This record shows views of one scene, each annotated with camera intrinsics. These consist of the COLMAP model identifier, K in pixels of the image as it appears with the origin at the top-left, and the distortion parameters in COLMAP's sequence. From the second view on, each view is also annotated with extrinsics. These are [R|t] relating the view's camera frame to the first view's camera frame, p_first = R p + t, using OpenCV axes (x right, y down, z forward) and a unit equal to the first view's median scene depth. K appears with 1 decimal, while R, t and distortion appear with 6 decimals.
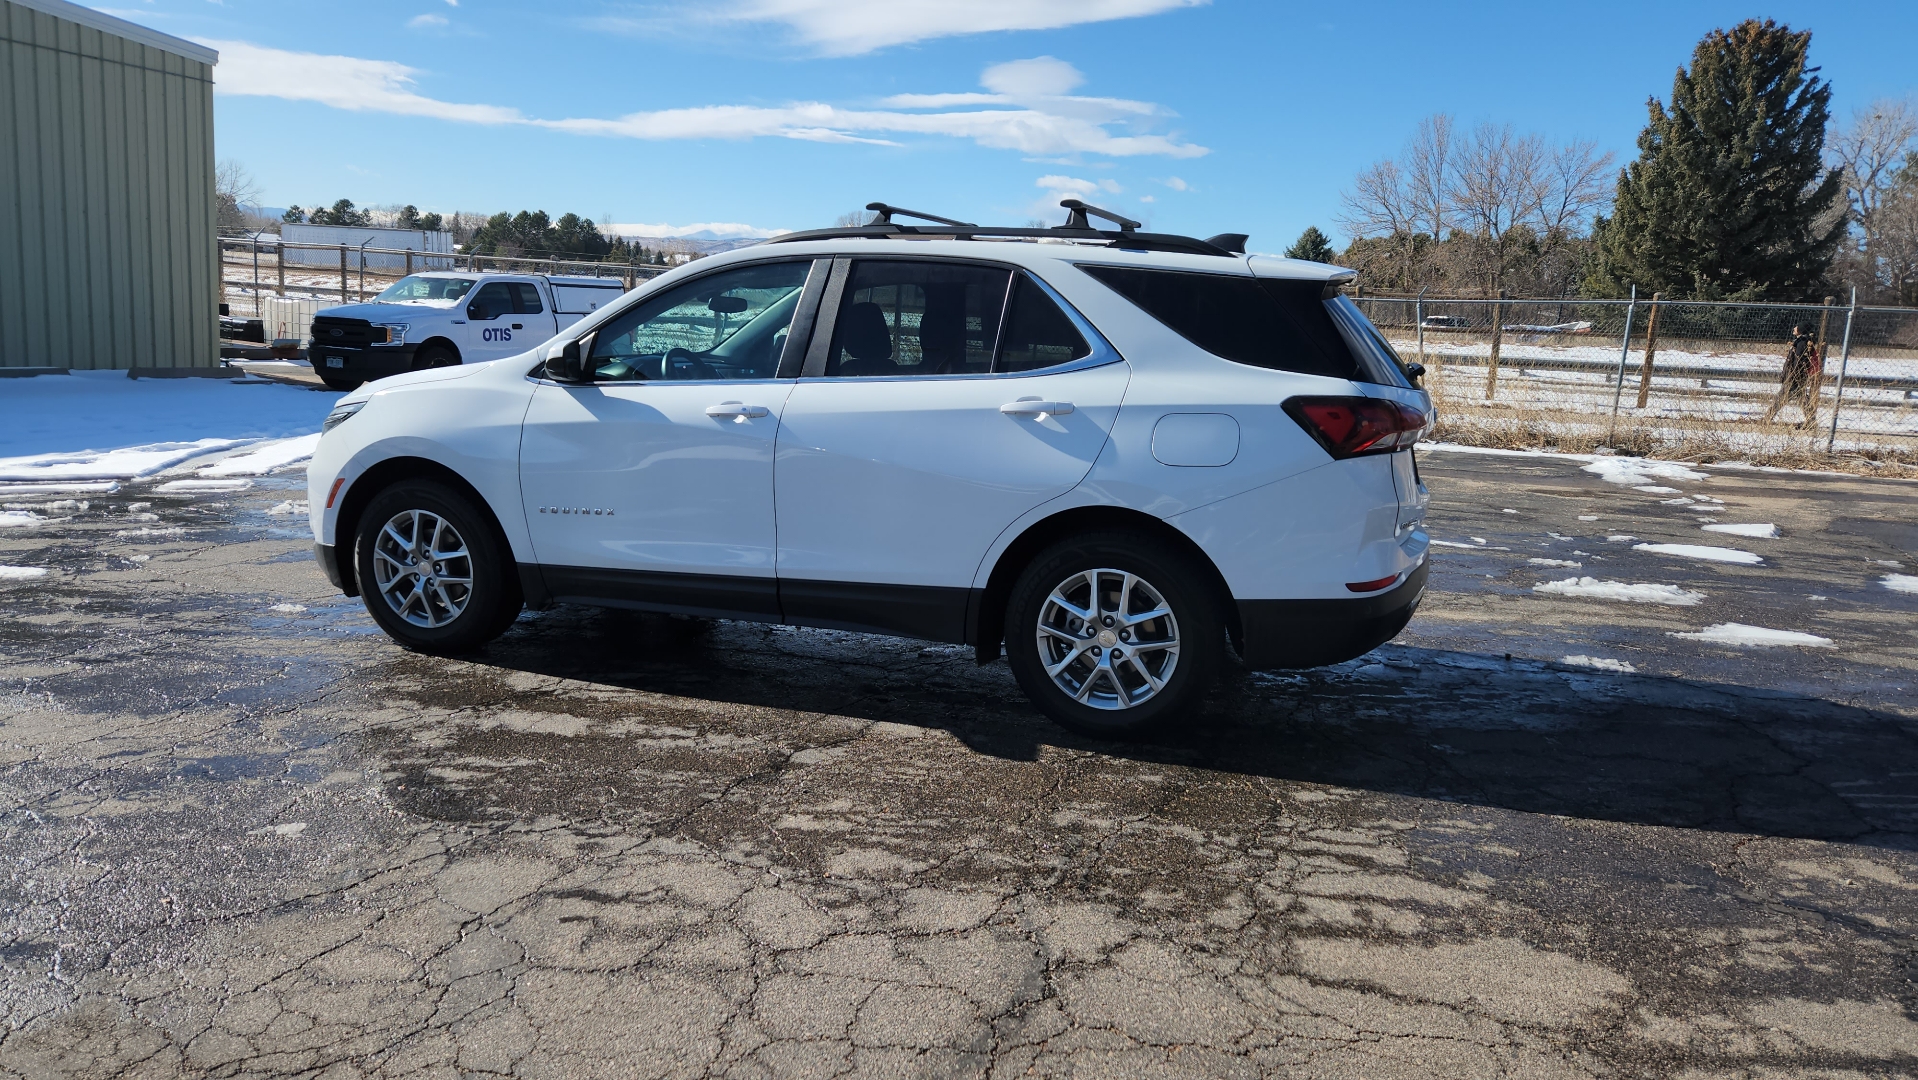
lens RADIAL K [[1274.5, 0, 931.9], [0, 1274.5, 555.3], [0, 0, 1]] dist [0.075809, -0.060099]
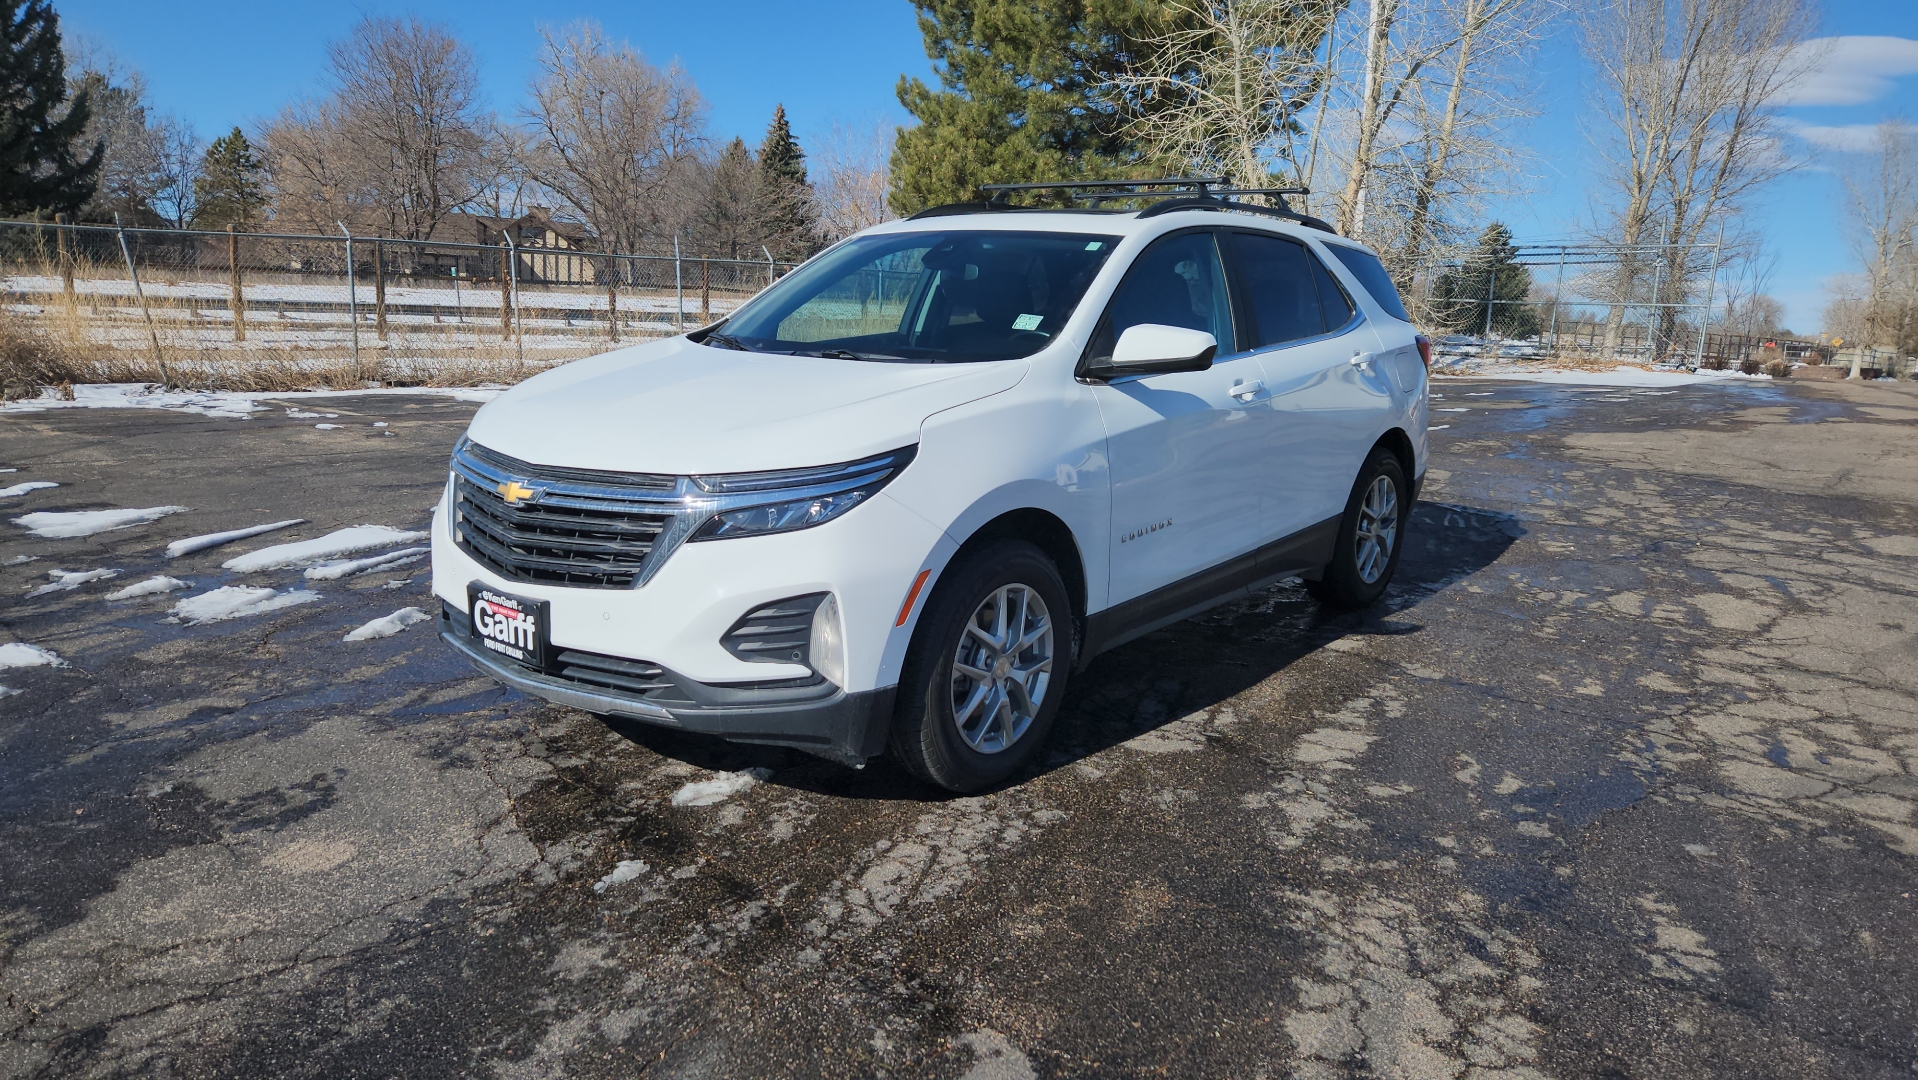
lens RADIAL K [[1275.7, 0, 928.8], [0, 1275.7, 545.0], [0, 0, 1]] dist [0.068505, -0.049193]
pose [[0.337708, -0.208172, 0.917942, -1.064554], [0.161833, 0.973555, 0.161246, -0.178023], [-0.927234, 0.094099, 0.362466, 0.810551]]
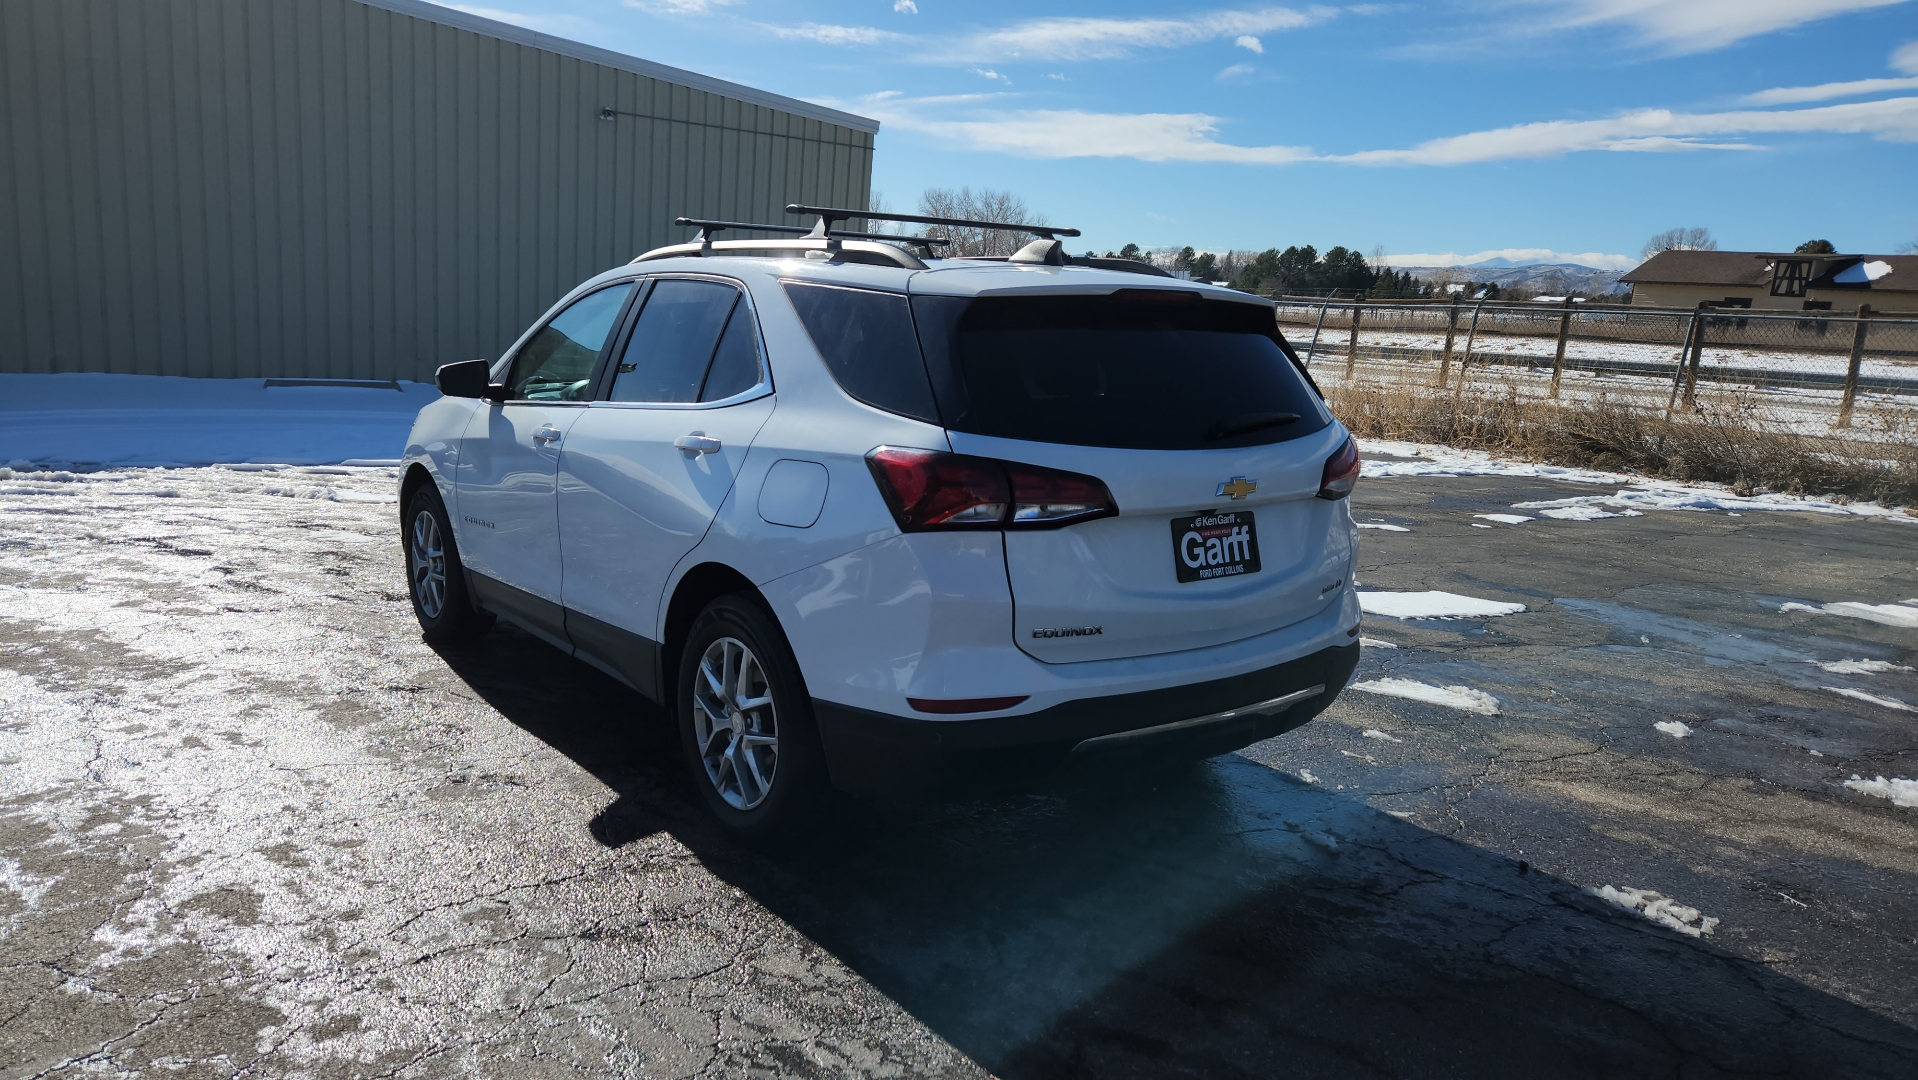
lens RADIAL K [[1274.5, 0, 919.3], [0, 1274.5, 551.9], [0, 0, 1]] dist [0.075809, -0.060099]
pose [[0.835912, 0.095970, -0.540408, 0.582865], [-0.111048, 0.993804, 0.004717, -0.054079], [0.537512, 0.056068, 0.841390, 0.299602]]
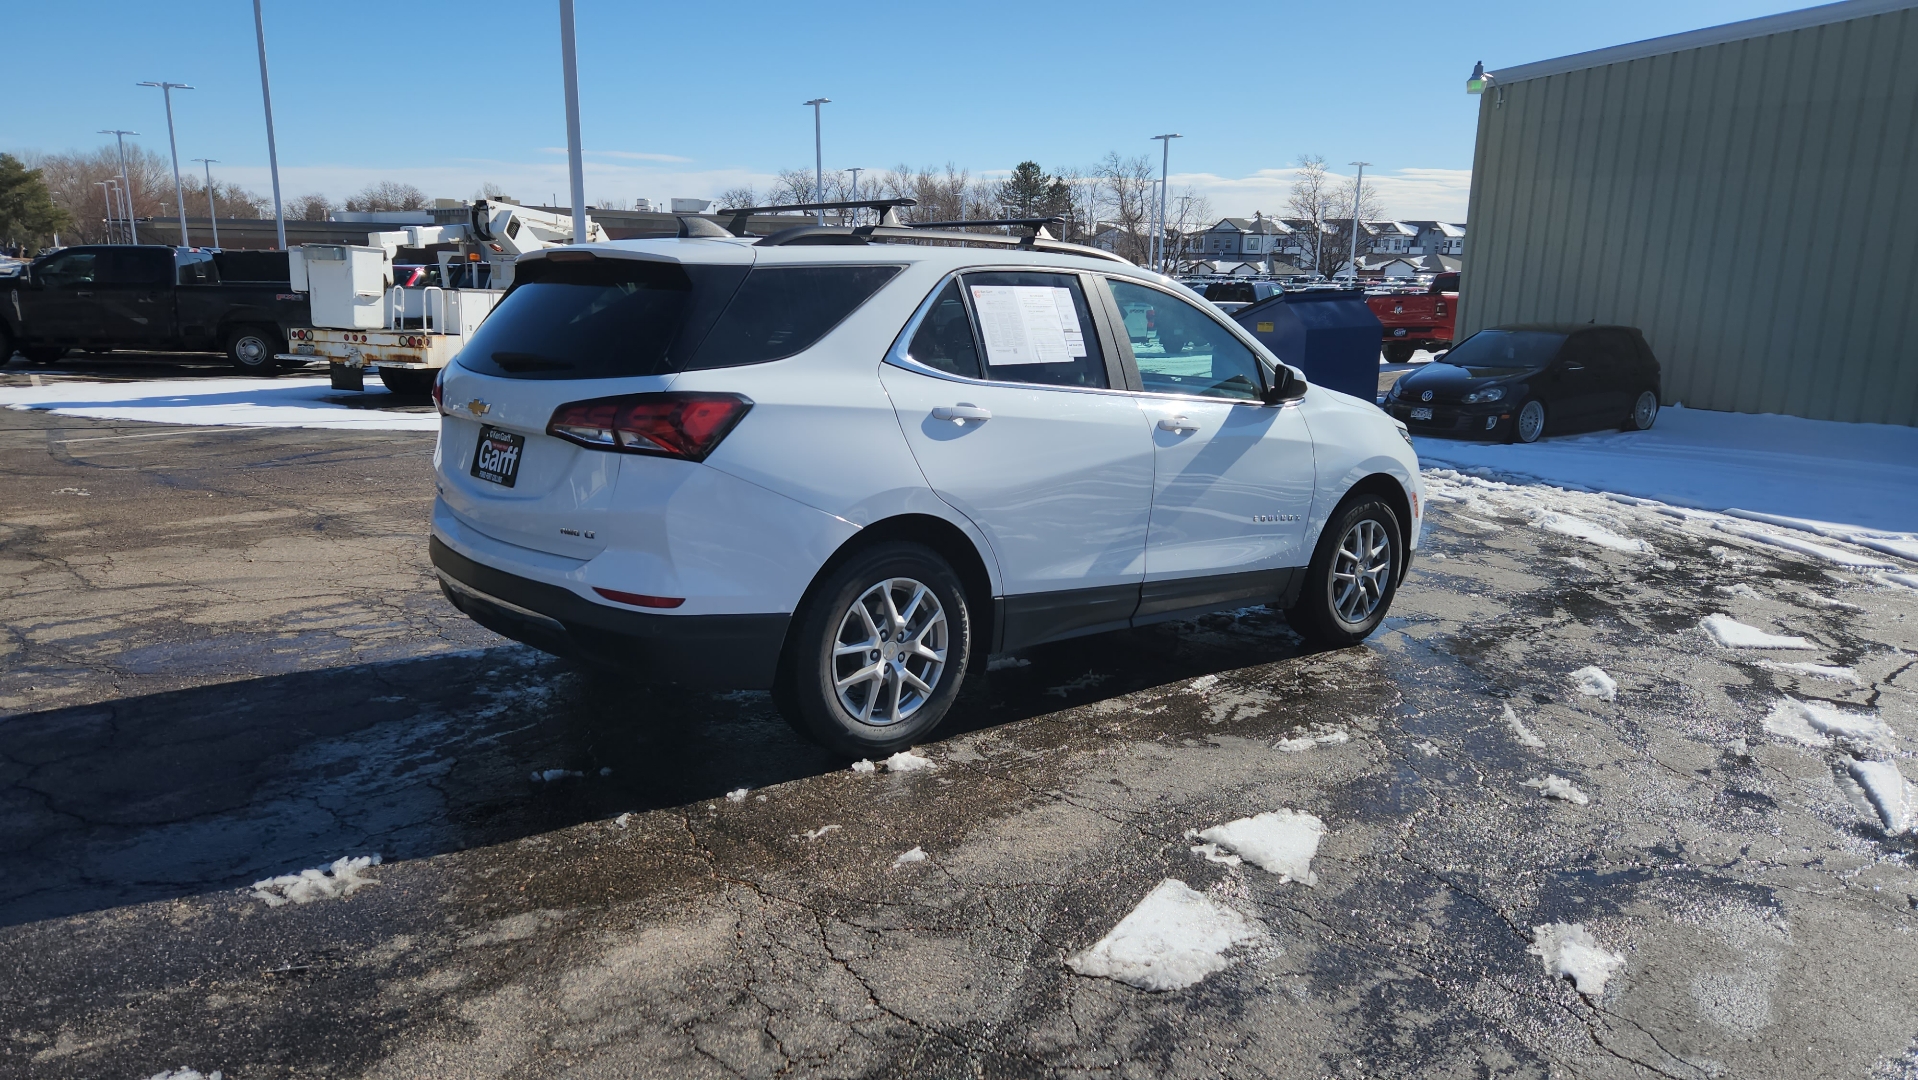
lens RADIAL K [[1274.5, 0, 926.5], [0, 1274.5, 546.9], [0, 0, 1]] dist [0.075809, -0.060099]
pose [[-0.490625, 0.114602, -0.863802, 0.932401], [-0.216441, 0.944218, 0.248205, -0.279558], [0.844062, 0.308737, -0.438452, 1.550200]]
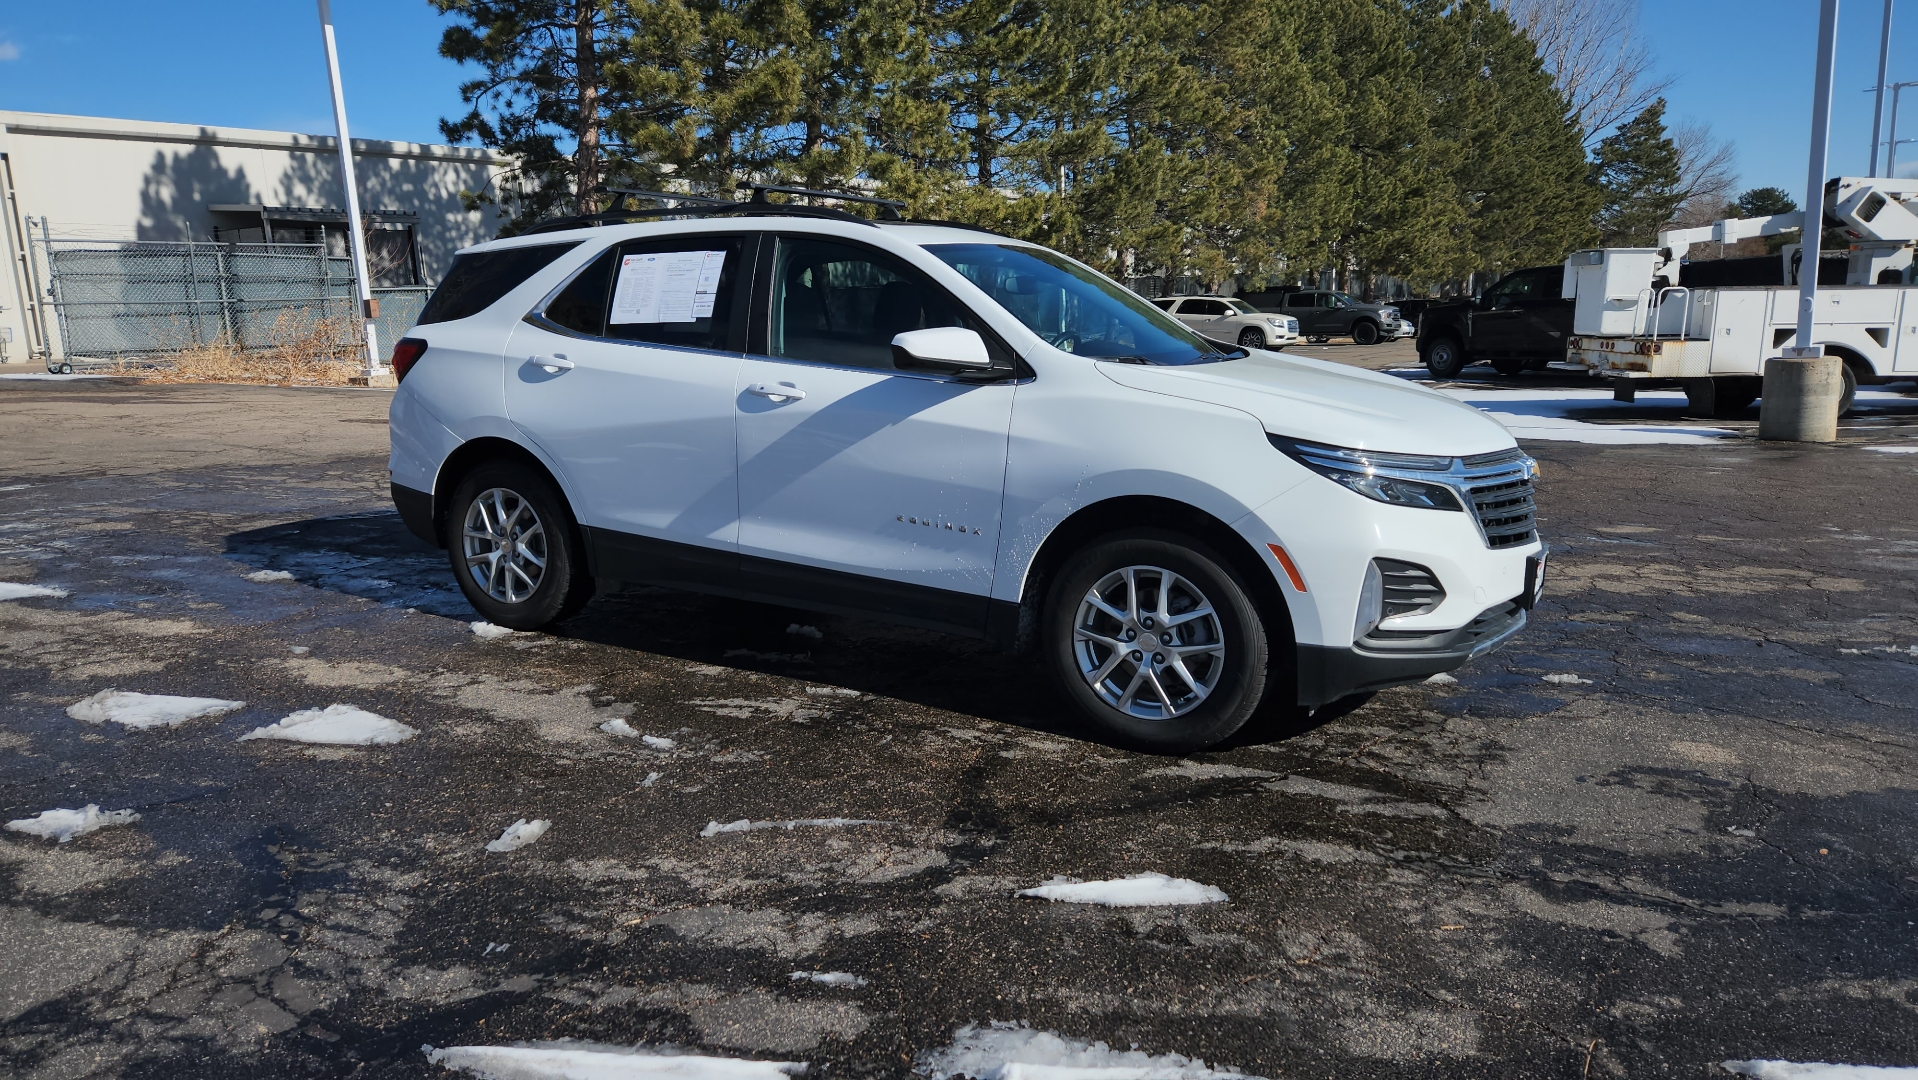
lens RADIAL K [[1279.1, 0, 929.6], [0, 1279.1, 533.0], [0, 0, 1]] dist [0.075011, -0.057980]
pose [[-0.982747, -0.058904, 0.175322, -0.289213], [0.009547, 0.930509, 0.366144, -0.402889], [-0.184706, 0.361501, -0.913893, 2.095258]]
